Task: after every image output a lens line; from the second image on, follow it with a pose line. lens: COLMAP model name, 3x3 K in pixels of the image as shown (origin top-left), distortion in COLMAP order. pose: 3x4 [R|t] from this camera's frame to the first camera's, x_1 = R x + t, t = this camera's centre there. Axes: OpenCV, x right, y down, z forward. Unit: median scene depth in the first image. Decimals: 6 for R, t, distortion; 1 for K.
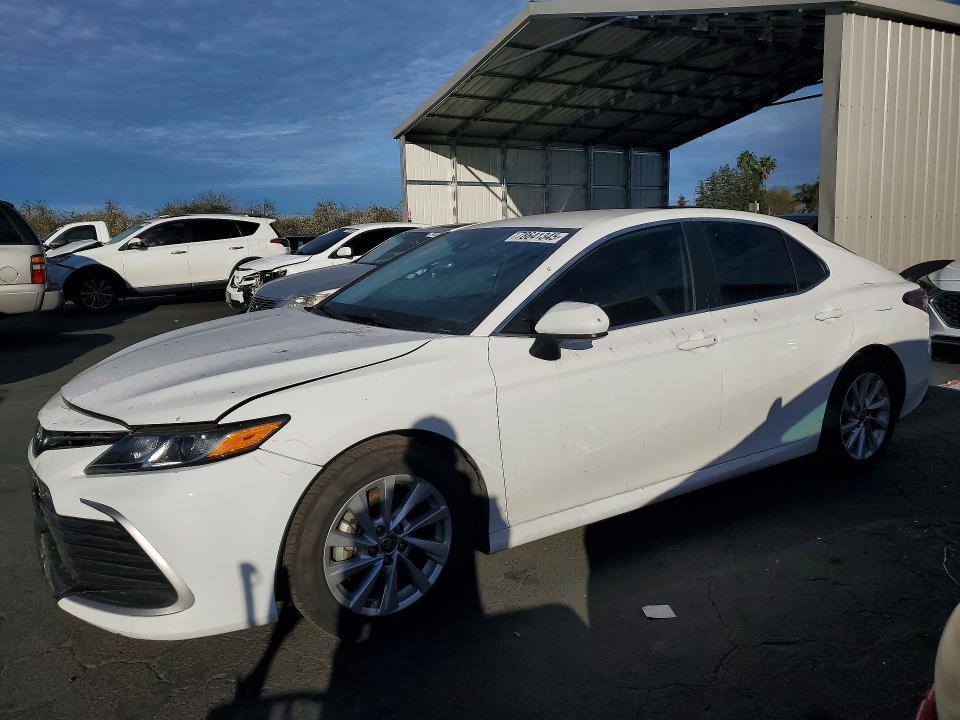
lens RADIAL K [[756.0, 0, 480.0], [0, 756.0, 360.0], [0, 0, 1]] dist [0.023057, 0.001921]
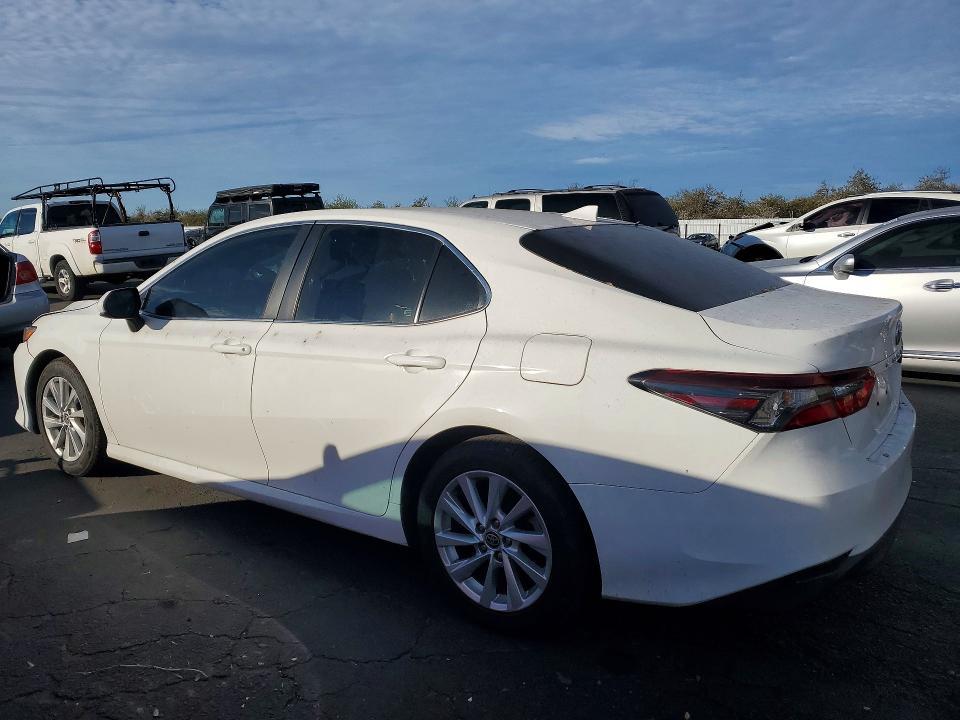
lens RADIAL K [[756.0, 0, 480.0], [0, 756.0, 360.0], [0, 0, 1]] dist [0.023057, 0.001921]
pose [[0.340745, 0.183275, -0.922119, 1.119165], [-0.150174, 0.978832, 0.139055, -0.166928], [0.928084, 0.091096, 0.361055, 0.801037]]
